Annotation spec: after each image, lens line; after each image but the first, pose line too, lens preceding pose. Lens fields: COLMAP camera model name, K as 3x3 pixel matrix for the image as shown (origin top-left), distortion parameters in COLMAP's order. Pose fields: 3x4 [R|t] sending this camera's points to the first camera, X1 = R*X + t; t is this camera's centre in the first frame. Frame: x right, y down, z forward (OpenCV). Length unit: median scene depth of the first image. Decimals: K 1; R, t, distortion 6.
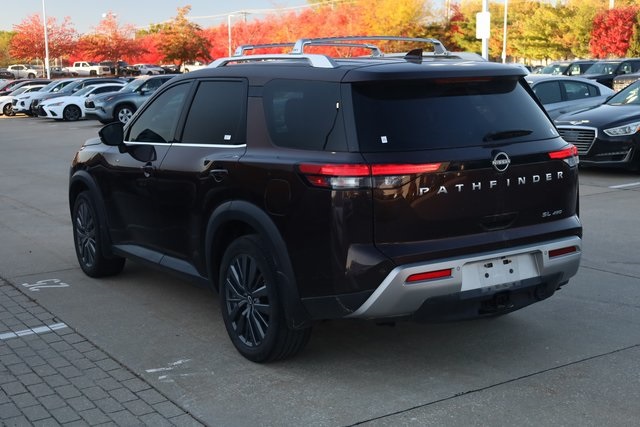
lens RADIAL K [[917.6, 0, 319.6], [0, 917.6, 214.3], [0, 0, 1]] dist [0.043031, 0.000000]
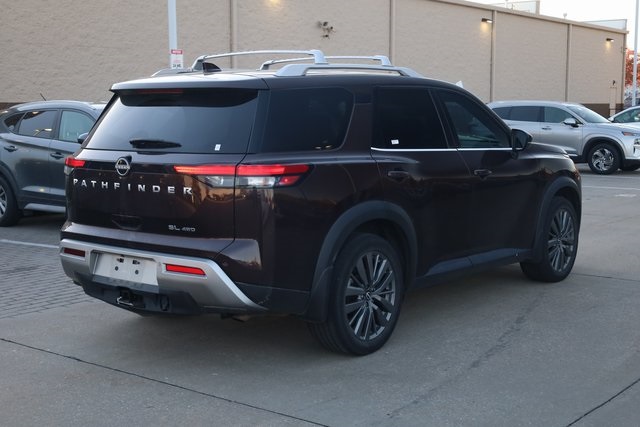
lens RADIAL K [[917.6, 0, 320.6], [0, 917.6, 214.3], [0, 0, 1]] dist [0.043031, 0.000000]
pose [[0.311742, 0.145012, -0.939036, 1.266526], [-0.142920, 0.984198, 0.104540, -0.145187], [0.939357, 0.101618, 0.327541, 0.852120]]
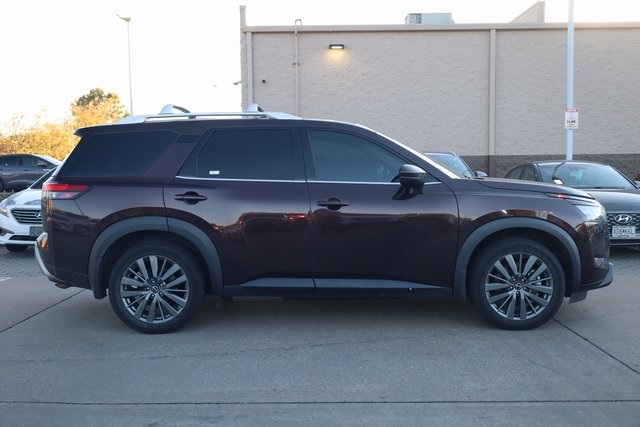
lens RADIAL K [[641.0, 0, 319.8], [0, 641.0, 216.4], [0, 0, 1]] dist [-0.012519, 0.000000]
pose [[-0.570516, 0.104163, -0.814654, 0.811502], [-0.088756, 0.978295, 0.187244, -0.298820], [0.816476, 0.179131, -0.548888, 2.370478]]
